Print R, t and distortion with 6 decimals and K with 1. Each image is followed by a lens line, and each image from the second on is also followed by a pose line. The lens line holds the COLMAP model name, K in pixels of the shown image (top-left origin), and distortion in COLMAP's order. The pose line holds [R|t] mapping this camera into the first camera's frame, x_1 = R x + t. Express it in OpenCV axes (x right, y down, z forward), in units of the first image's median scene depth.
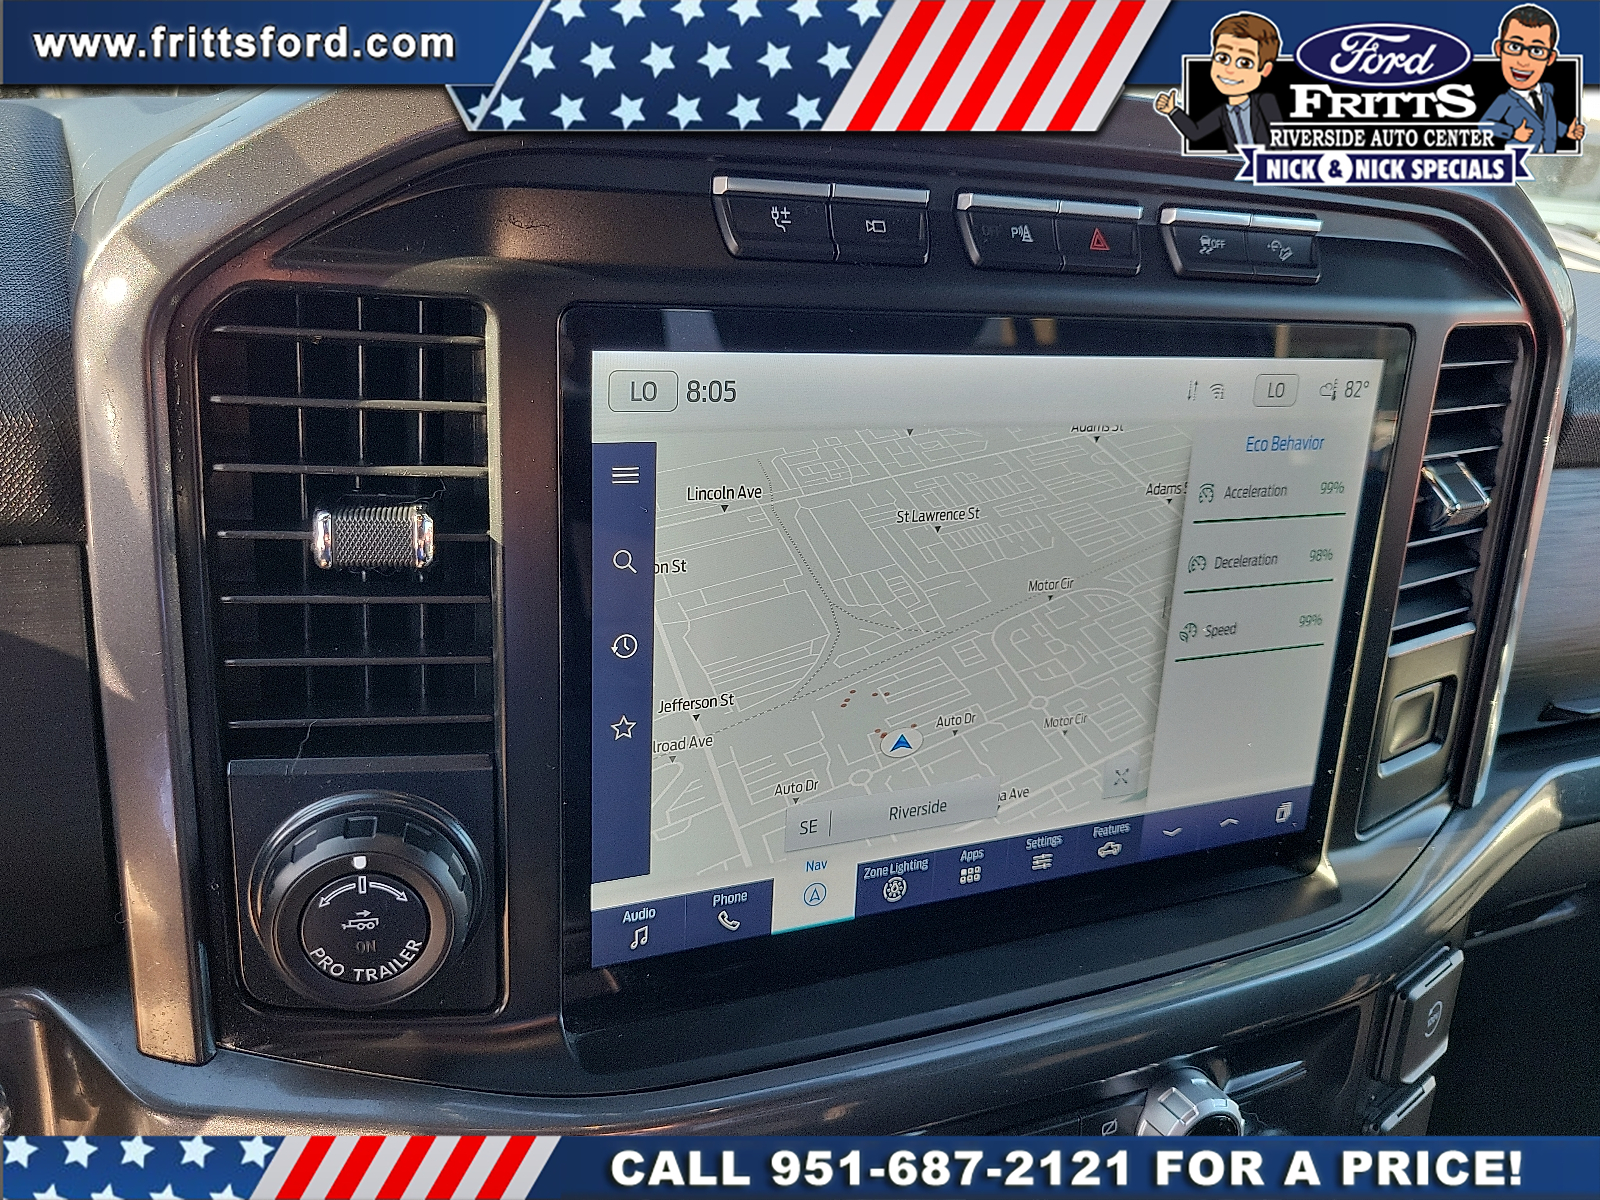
lens RADIAL K [[1213.4, 0, 761.3], [0, 1213.4, 604.3], [0, 0, 1]] dist [0.010326, -0.009627]
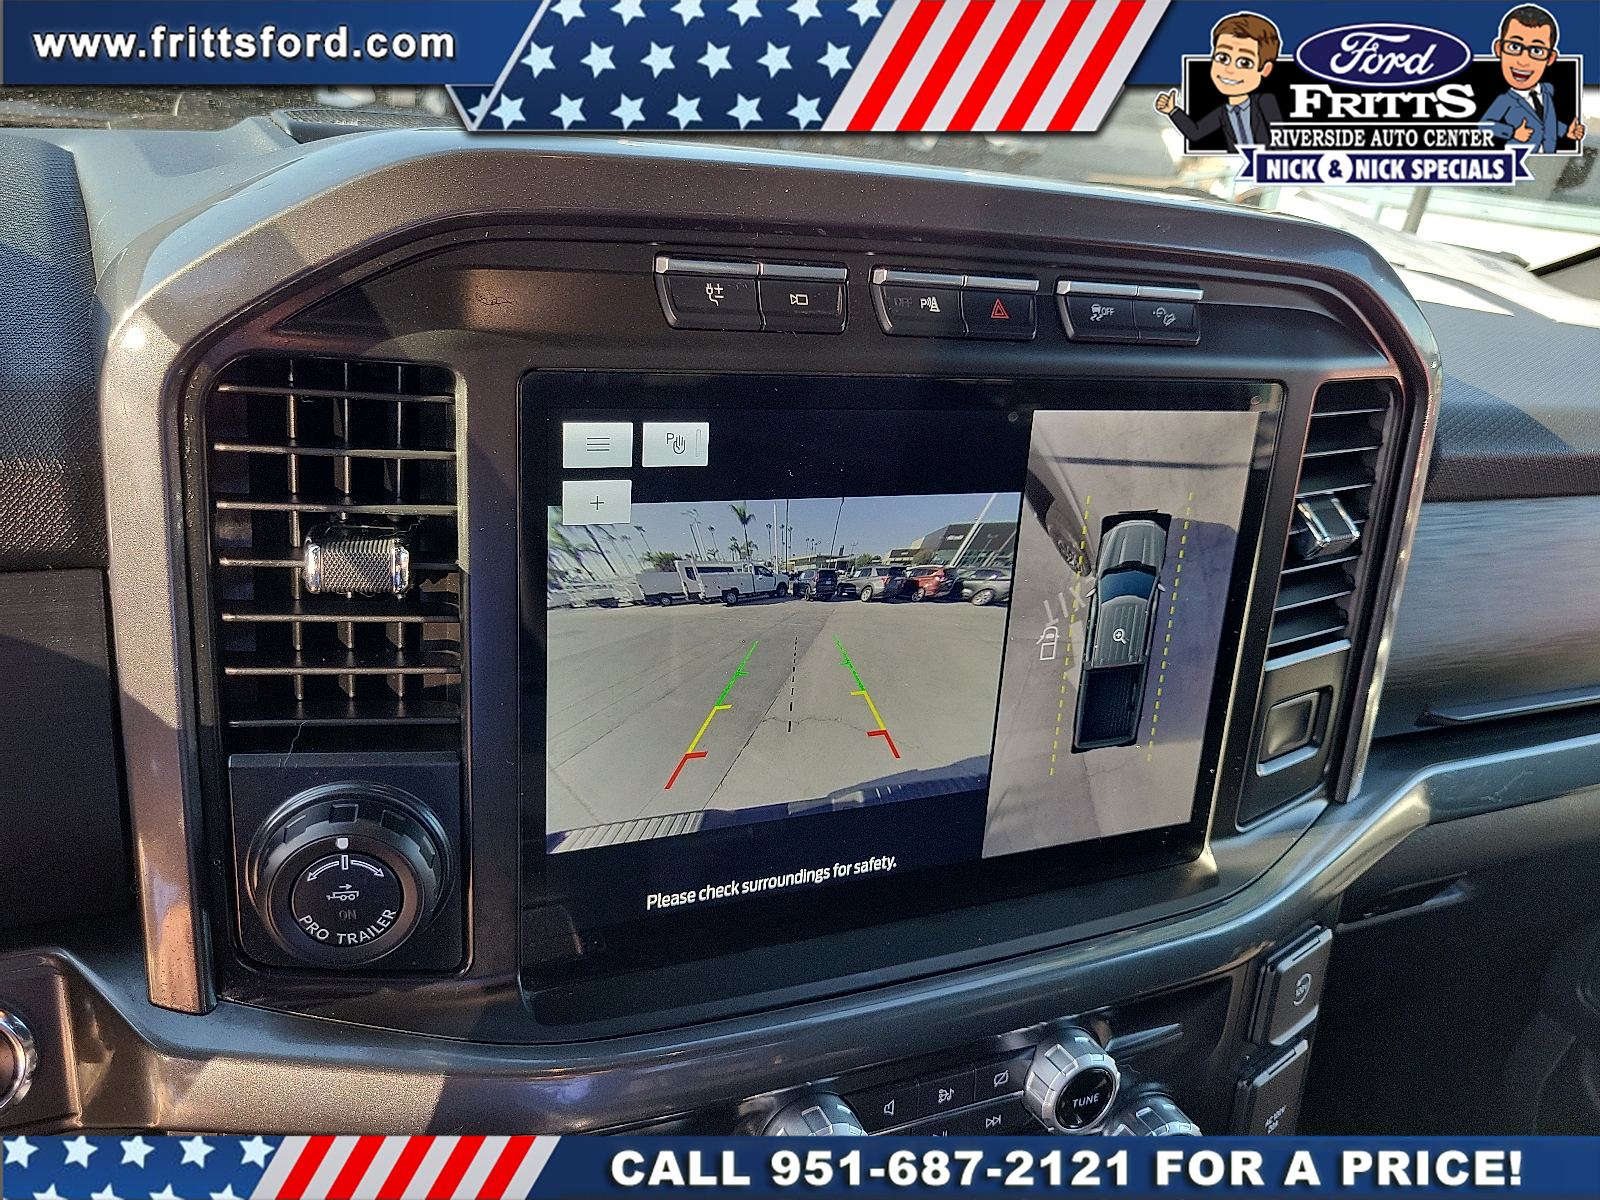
lens RADIAL K [[1213.4, 0, 794.2], [0, 1213.4, 612.1], [0, 0, 1]] dist [0.010326, -0.009627]
pose [[0.999501, 0.015988, 0.027240, 0.056427], [-0.016584, 0.999624, 0.021823, -0.035153], [-0.026881, -0.022264, 0.999391, -0.144937]]
